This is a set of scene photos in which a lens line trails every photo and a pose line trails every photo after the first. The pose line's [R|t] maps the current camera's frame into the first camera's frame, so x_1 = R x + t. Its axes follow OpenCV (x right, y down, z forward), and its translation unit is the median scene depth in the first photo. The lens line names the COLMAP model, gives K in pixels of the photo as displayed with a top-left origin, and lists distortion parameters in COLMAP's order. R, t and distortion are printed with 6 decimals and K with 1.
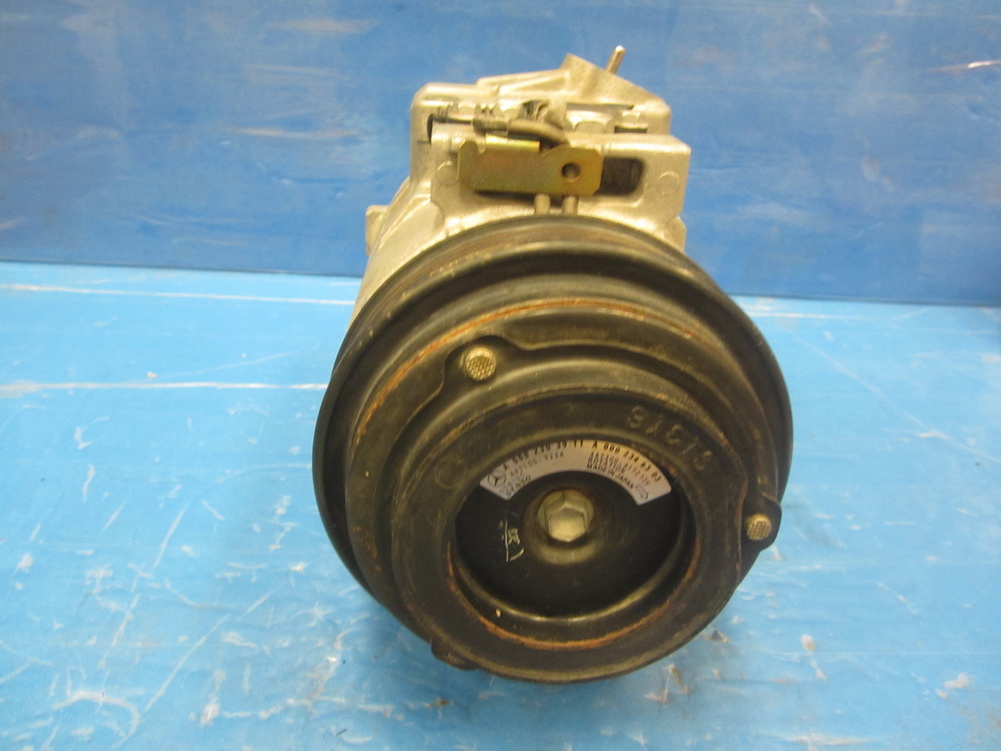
lens RADIAL K [[835.0, 0, 503.4], [0, 835.0, 376.6], [0, 0, 1]] dist [-0.078523, 0.042983]
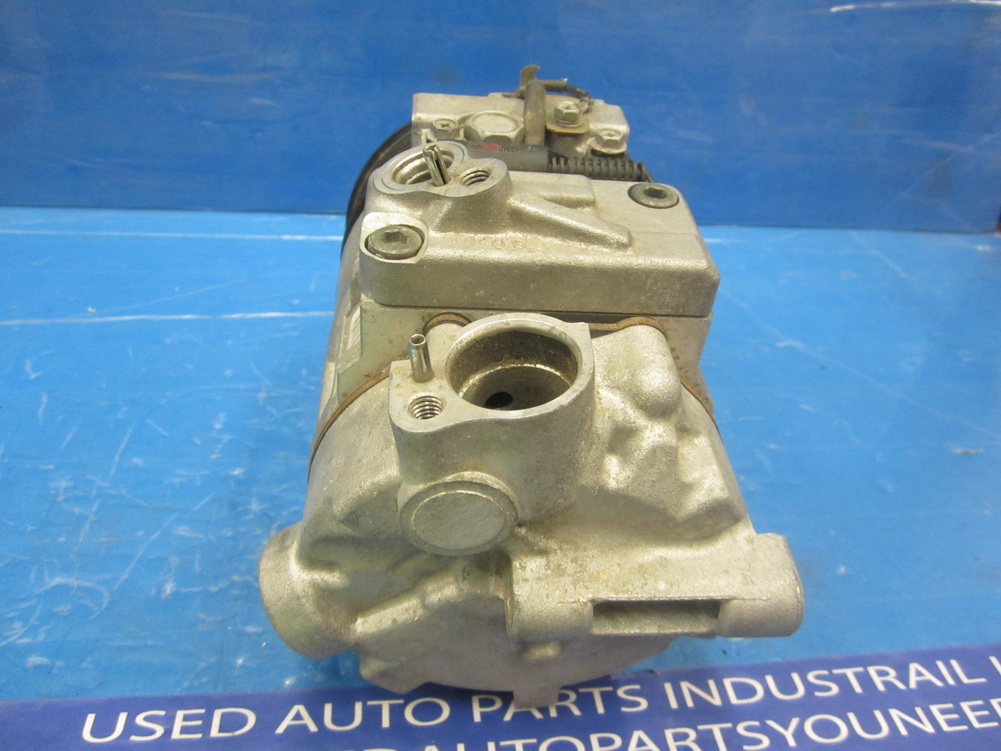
lens RADIAL K [[835.0, 0, 495.3], [0, 835.0, 376.0], [0, 0, 1]] dist [-0.078523, 0.042983]
pose [[0.997200, -0.031457, 0.067848, 0.036758], [0.025193, 0.995506, 0.091284, -0.000983], [-0.070415, -0.089319, 0.993511, -0.153708]]
